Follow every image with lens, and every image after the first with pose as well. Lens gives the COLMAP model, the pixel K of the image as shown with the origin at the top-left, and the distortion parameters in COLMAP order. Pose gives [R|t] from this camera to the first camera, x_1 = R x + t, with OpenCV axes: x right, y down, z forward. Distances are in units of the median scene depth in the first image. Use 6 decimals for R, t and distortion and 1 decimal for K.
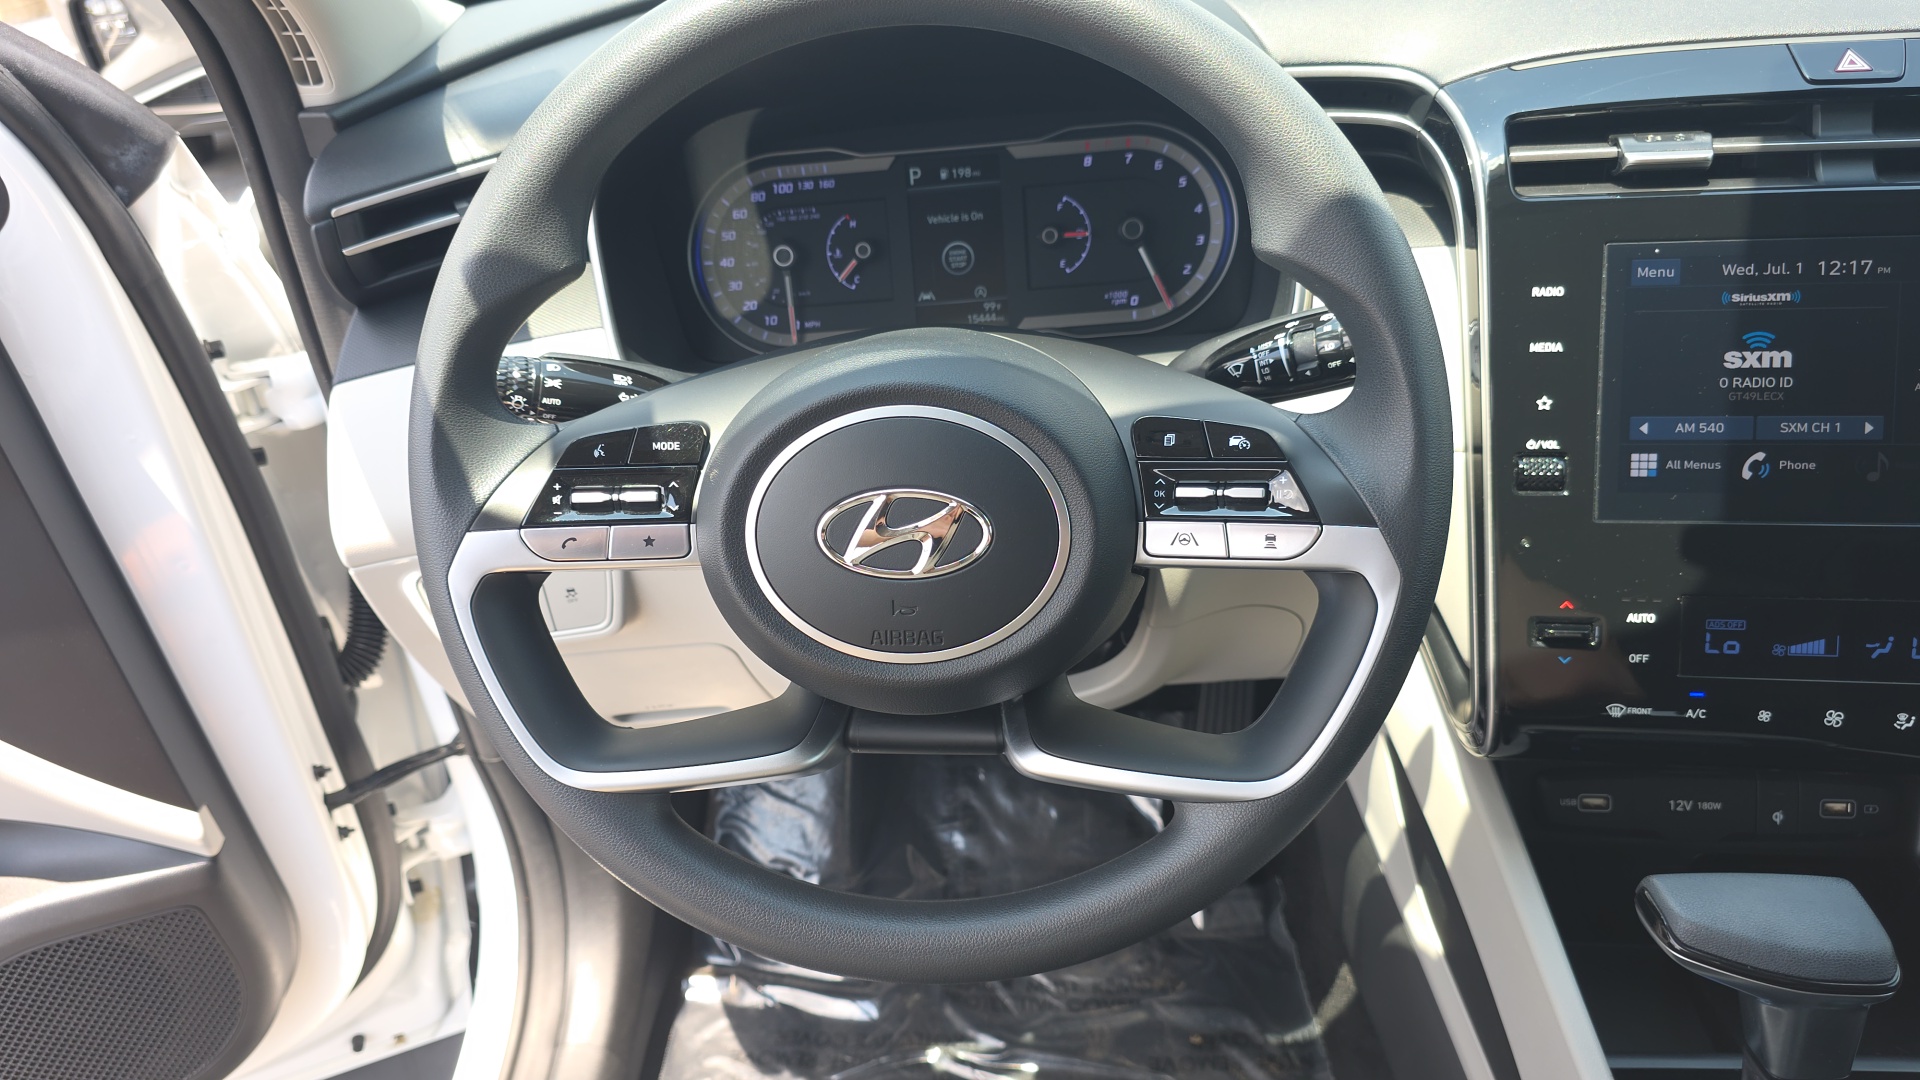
lens RADIAL K [[1319.3, 0, 942.5], [0, 1319.3, 557.1], [0, 0, 1]] dist [0.049383, -0.064439]
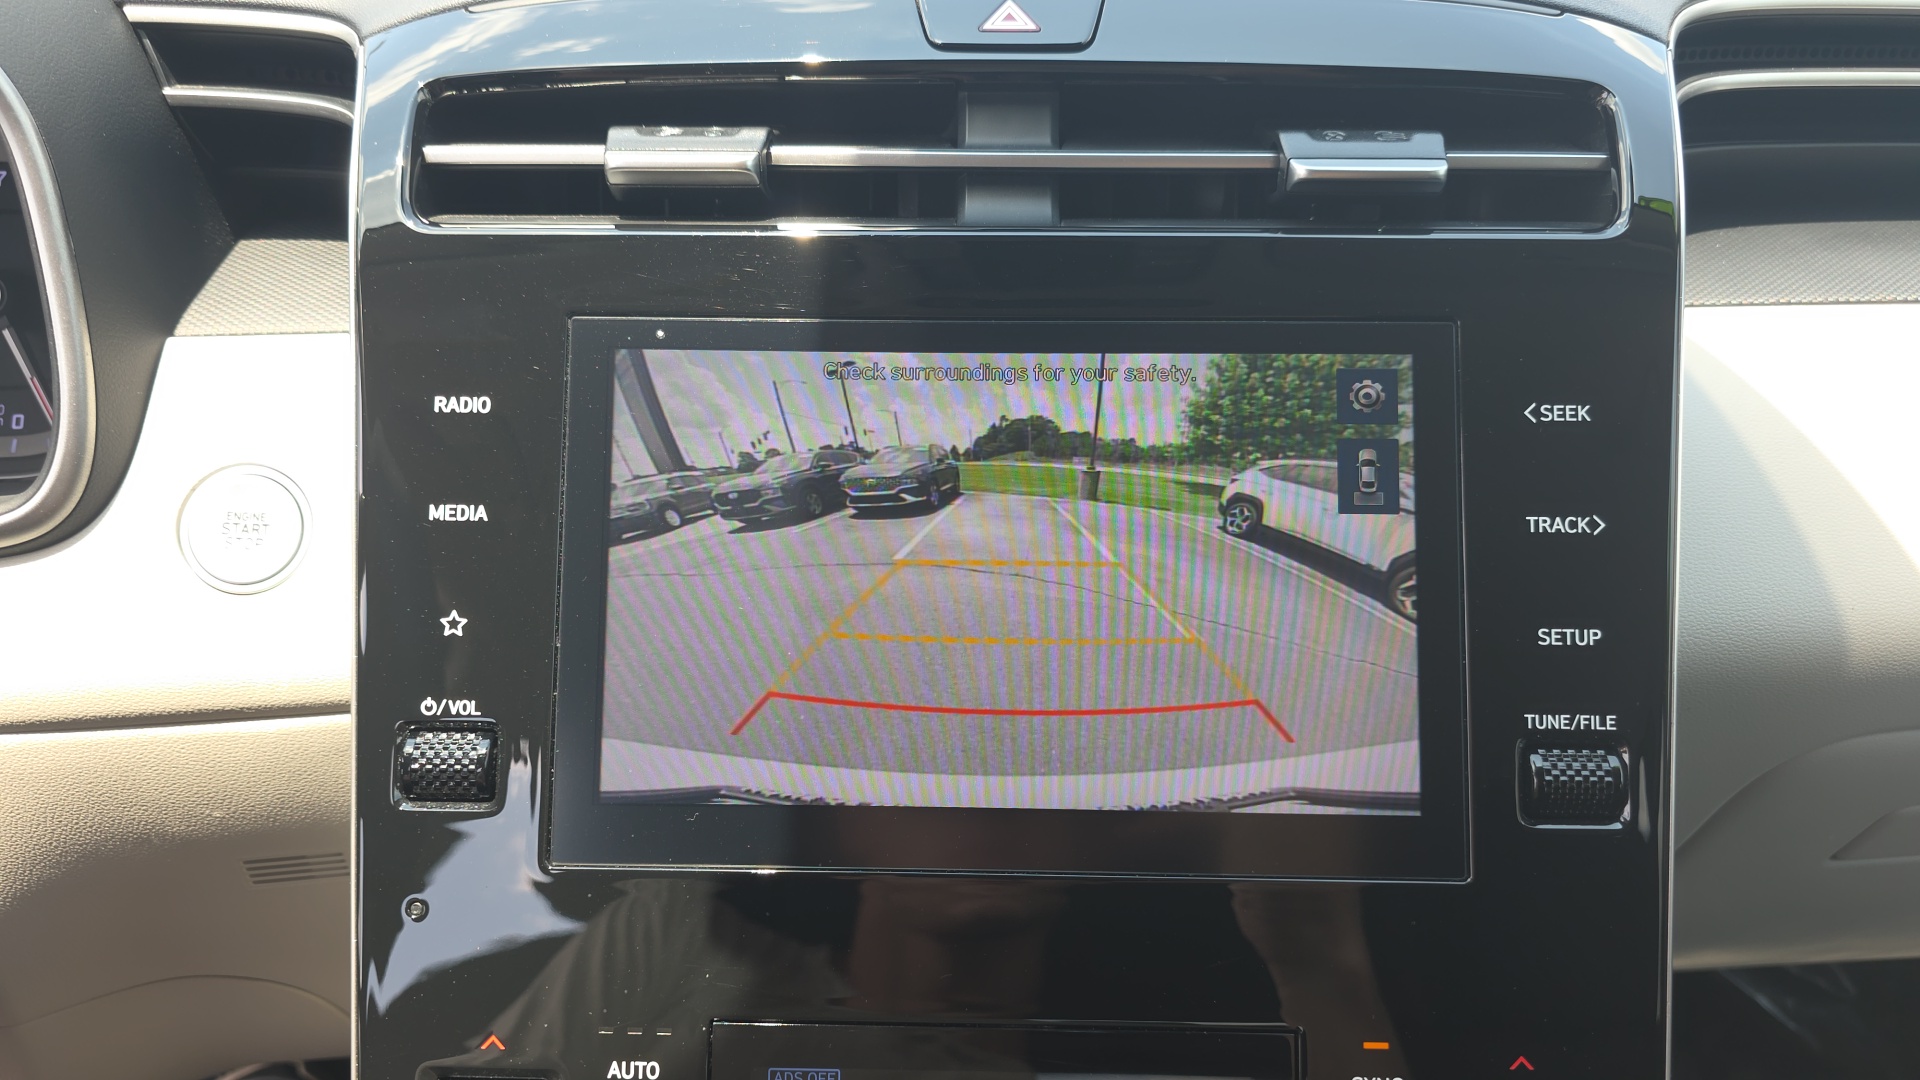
lens RADIAL K [[1324.3, 0, 938.3], [0, 1324.3, 542.1], [0, 0, 1]] dist [0.017590, -0.001225]
pose [[0.984084, 0.024640, 0.175985, 0.552071], [0.002346, 0.988452, -0.151515, -0.071396], [-0.177686, 0.149517, 0.972662, 0.489192]]
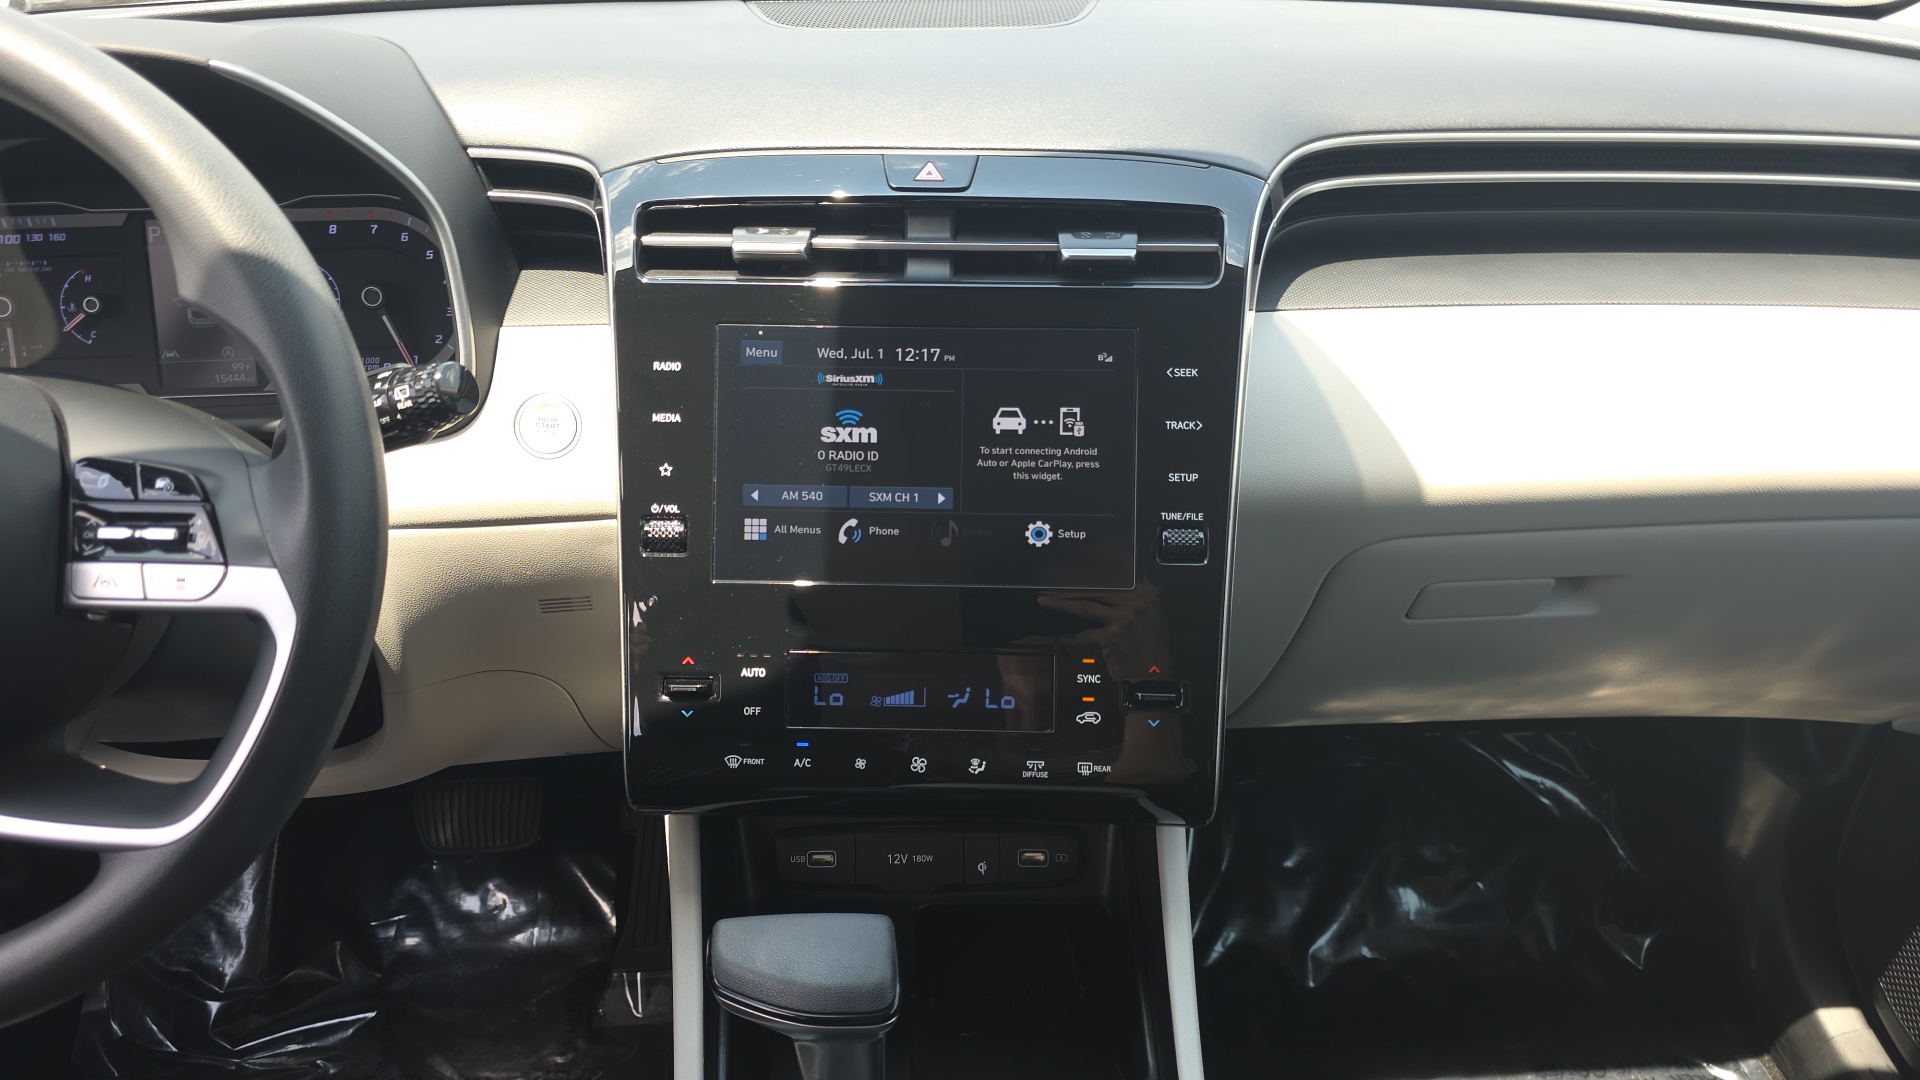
lens RADIAL K [[1297.6, 0, 957.8], [0, 1297.6, 548.0], [0, 0, 1]] dist [0.099302, -0.130624]
pose [[0.984674, 0.016700, 0.173601, 0.511091], [-0.001446, 0.996152, -0.087628, 0.038161], [-0.174397, 0.086034, 0.980910, -0.058866]]
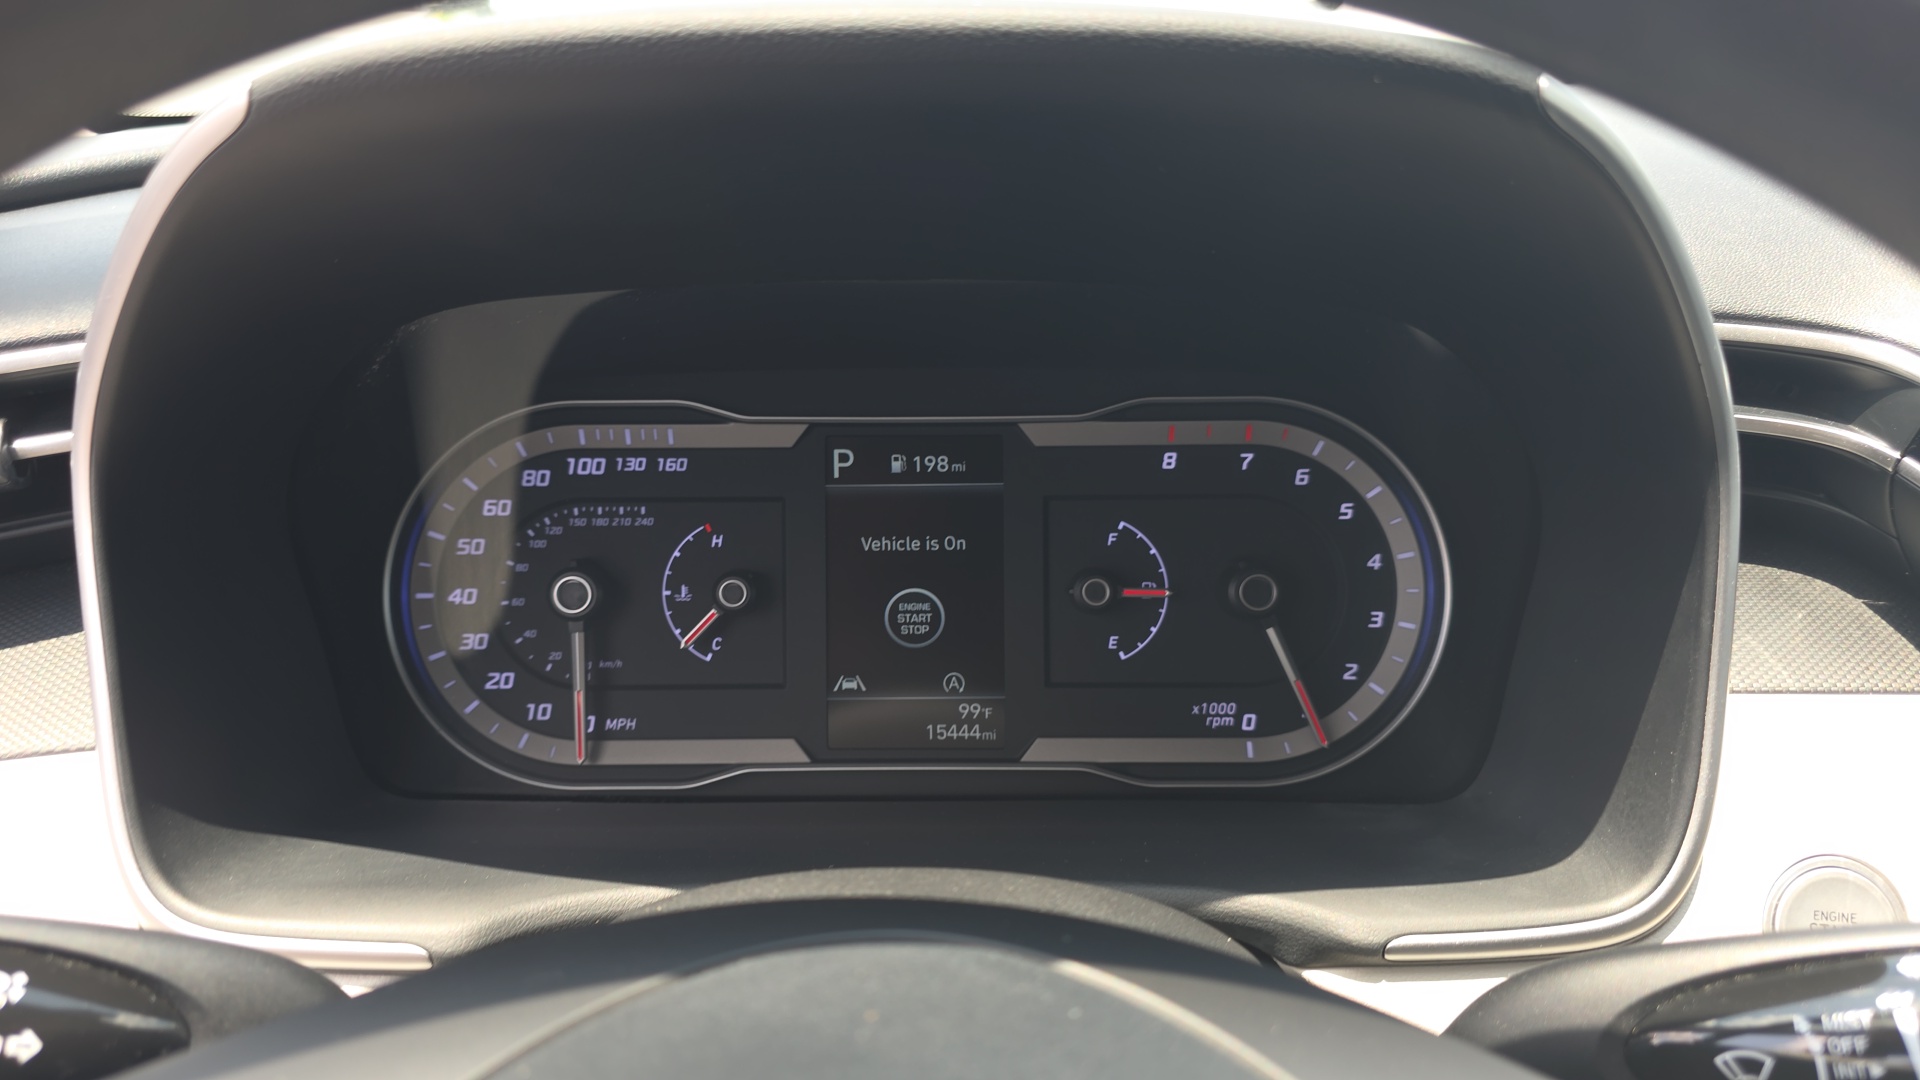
lens RADIAL K [[1339.7, 0, 936.2], [0, 1339.7, 540.6], [0, 0, 1]] dist [0.072132, -0.076266]
pose [[0.994243, 0.068263, 0.082593, -0.032673], [-0.049296, 0.975791, -0.213076, -0.184551], [-0.095139, 0.207778, 0.973538, 0.612736]]
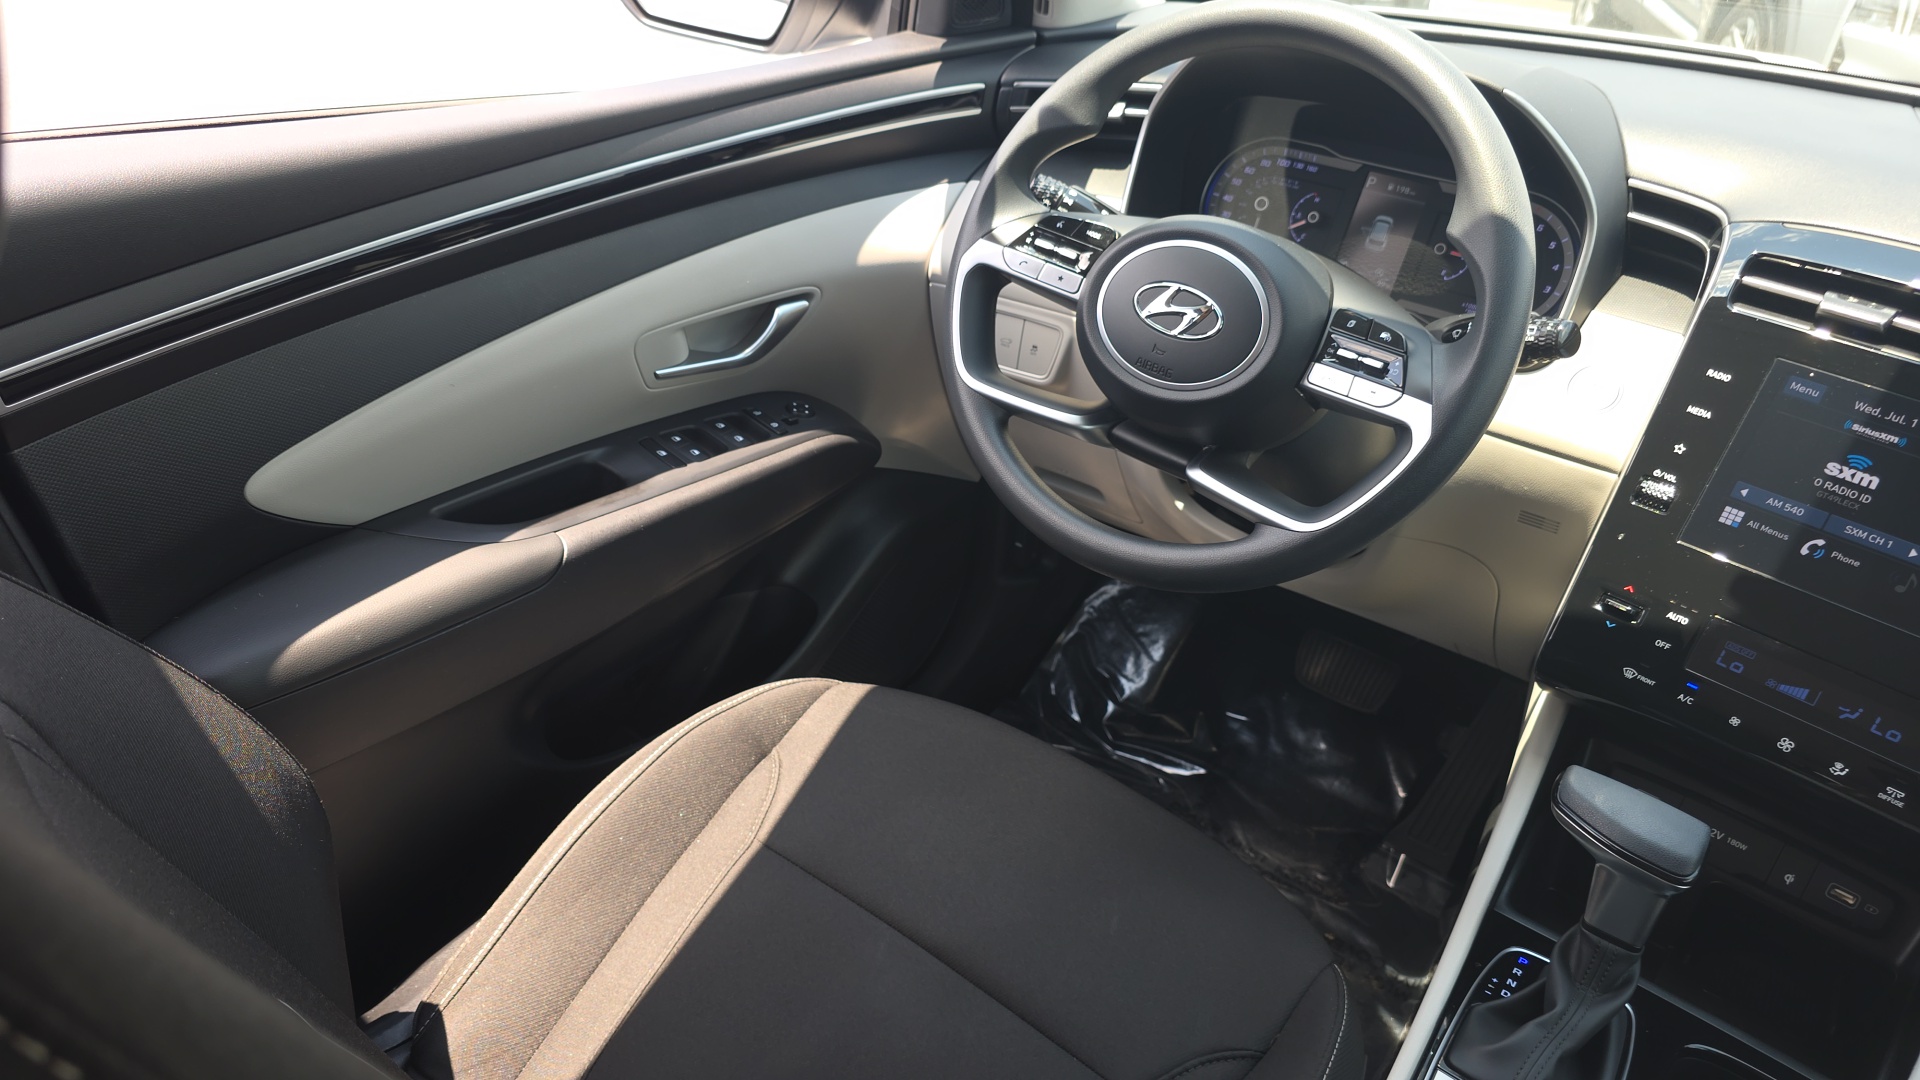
lens RADIAL K [[1310.2, 0, 915.3], [0, 1310.2, 528.2], [0, 0, 1]] dist [0.045029, -0.050316]
pose [[0.801936, 0.423974, -0.420885, 0.436657], [-0.443097, 0.894662, 0.056971, 0.235169], [0.400704, 0.140806, 0.905323, -0.556574]]
